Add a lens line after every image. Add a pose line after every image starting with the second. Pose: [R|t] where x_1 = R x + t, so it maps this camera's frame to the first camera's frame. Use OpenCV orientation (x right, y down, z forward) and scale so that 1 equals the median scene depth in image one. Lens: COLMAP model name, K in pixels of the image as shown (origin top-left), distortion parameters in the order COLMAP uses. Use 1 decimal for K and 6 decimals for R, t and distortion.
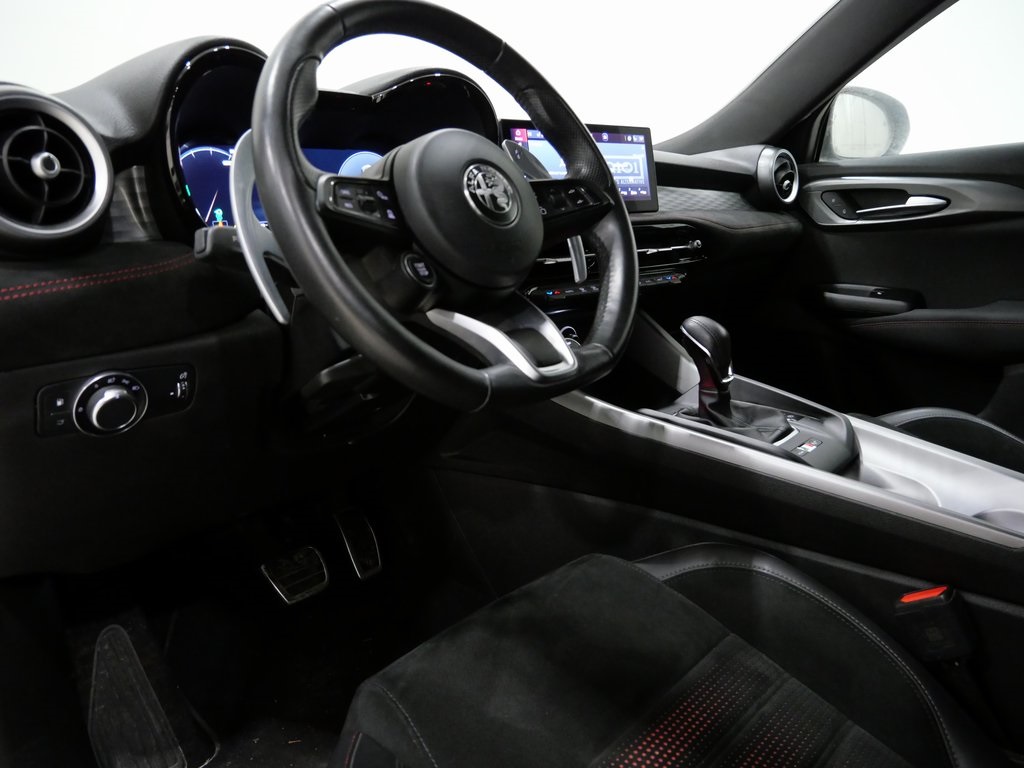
lens RADIAL K [[731.4, 0, 508.3], [0, 731.4, 383.0], [0, 0, 1]] dist [-0.030348, -0.005168]
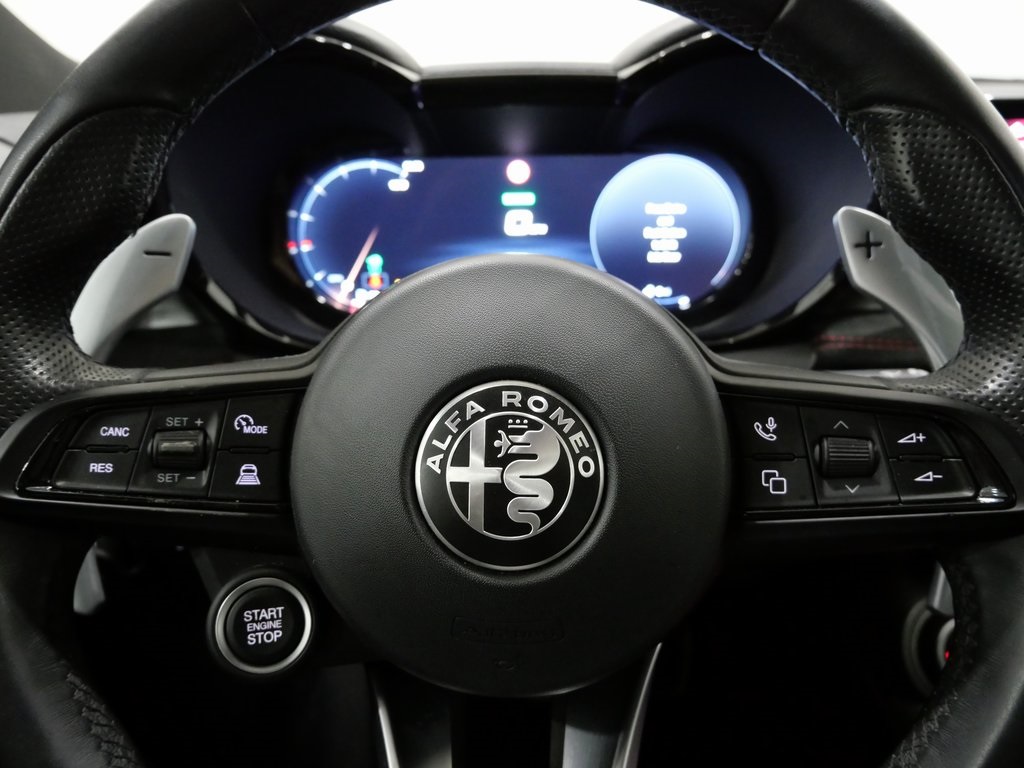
lens RADIAL K [[731.4, 0, 486.5], [0, 731.4, 390.1], [0, 0, 1]] dist [-0.030348, -0.005168]
pose [[0.669855, 0.306636, -0.676217, 0.151284], [-0.177332, 0.950453, 0.255328, -0.299950], [0.721005, -0.051118, 0.691042, 0.583966]]
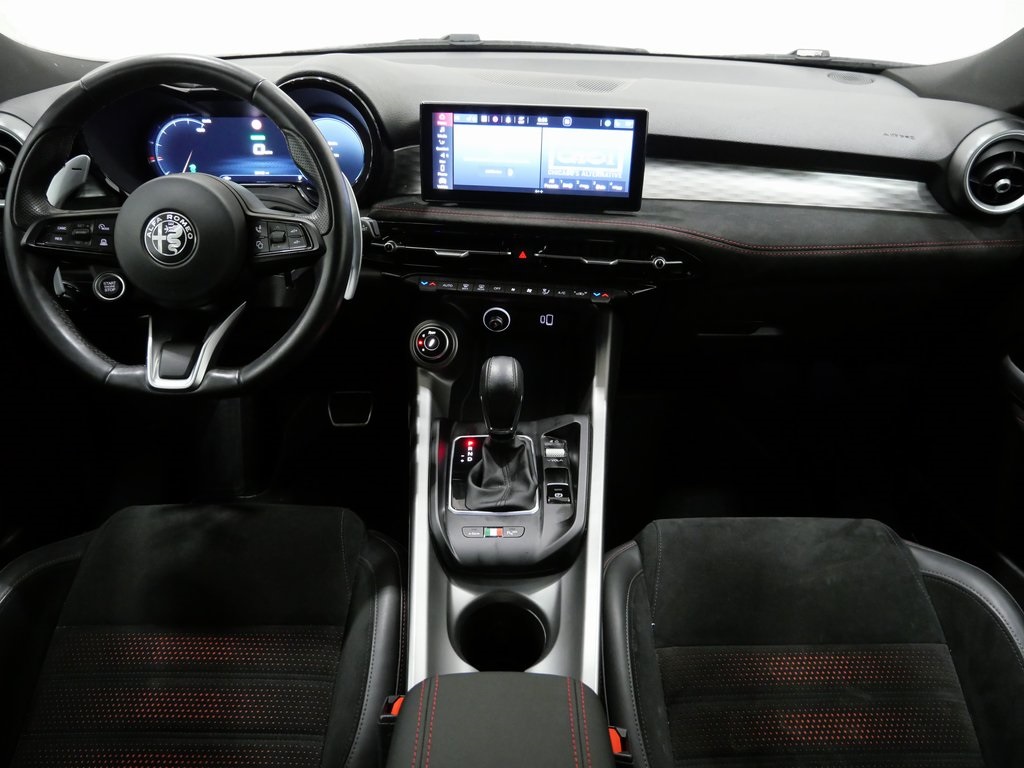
lens RADIAL K [[731.4, 0, 508.7], [0, 731.4, 376.8], [0, 0, 1]] dist [-0.030348, -0.005168]
pose [[0.688644, 0.404875, -0.601536, 0.973373], [-0.198711, 0.903207, 0.380434, -0.499689], [0.697341, -0.142452, 0.702441, 0.376969]]
